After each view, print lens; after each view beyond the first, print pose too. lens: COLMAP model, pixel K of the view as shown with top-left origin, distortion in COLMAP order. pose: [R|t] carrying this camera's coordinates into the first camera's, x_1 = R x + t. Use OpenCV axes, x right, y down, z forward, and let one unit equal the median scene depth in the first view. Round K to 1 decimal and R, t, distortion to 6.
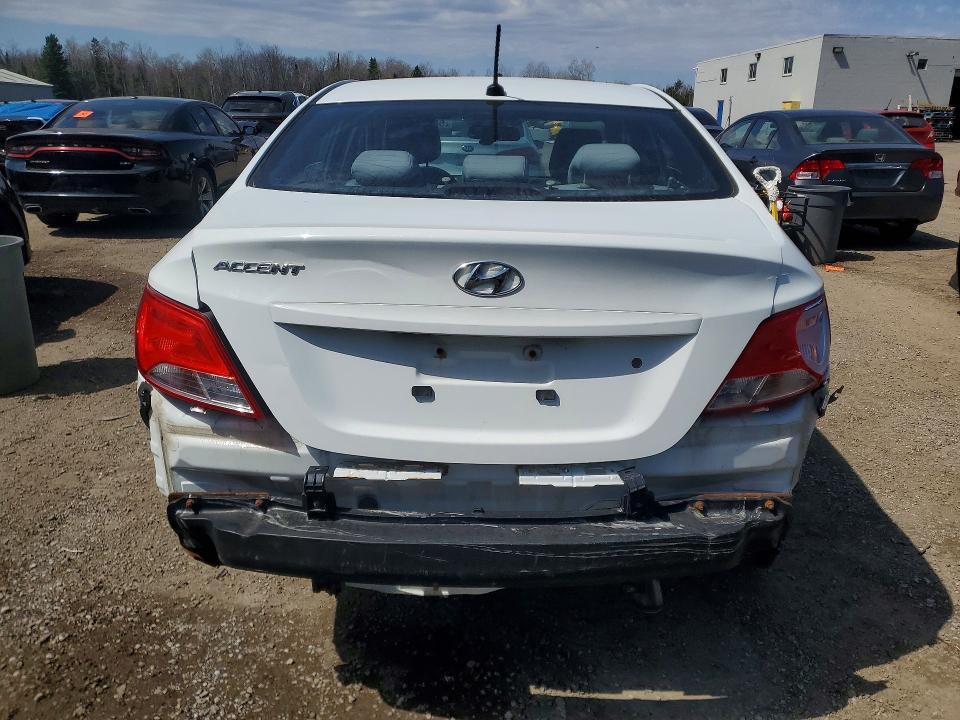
lens RADIAL K [[745.4, 0, 480.0], [0, 745.4, 360.0], [0, 0, 1]] dist [0.012685, 0.004078]
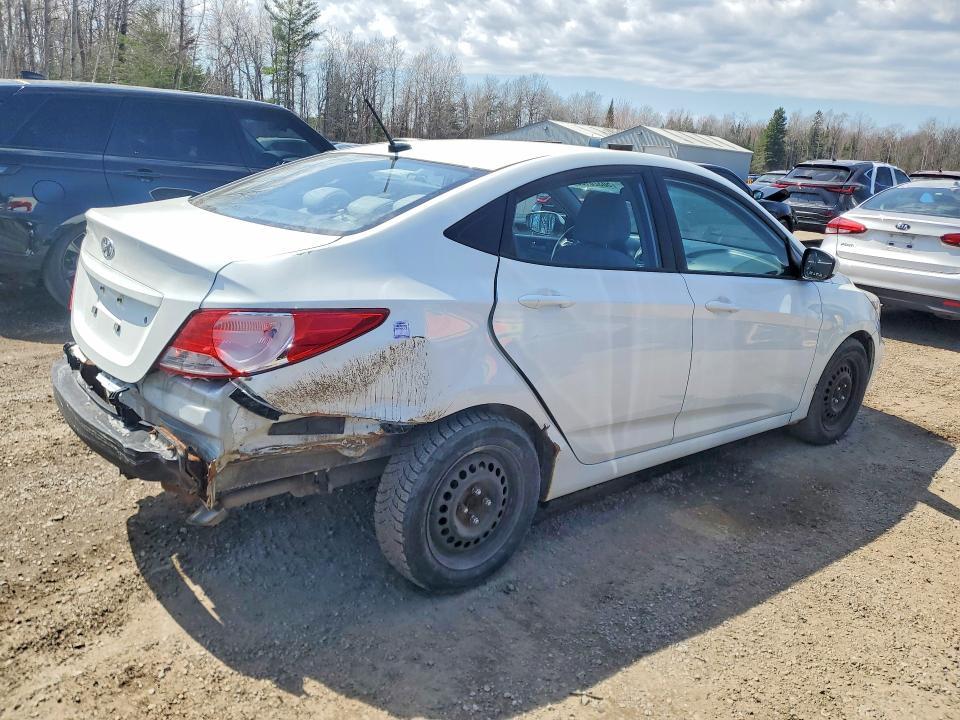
lens RADIAL K [[745.4, 0, 480.0], [0, 745.4, 360.0], [0, 0, 1]] dist [0.012685, 0.004078]
pose [[0.643499, 0.228391, -0.730579, 0.185006], [-0.288323, 0.956473, 0.045052, -0.019547], [0.709069, 0.181652, 0.681340, 0.049404]]
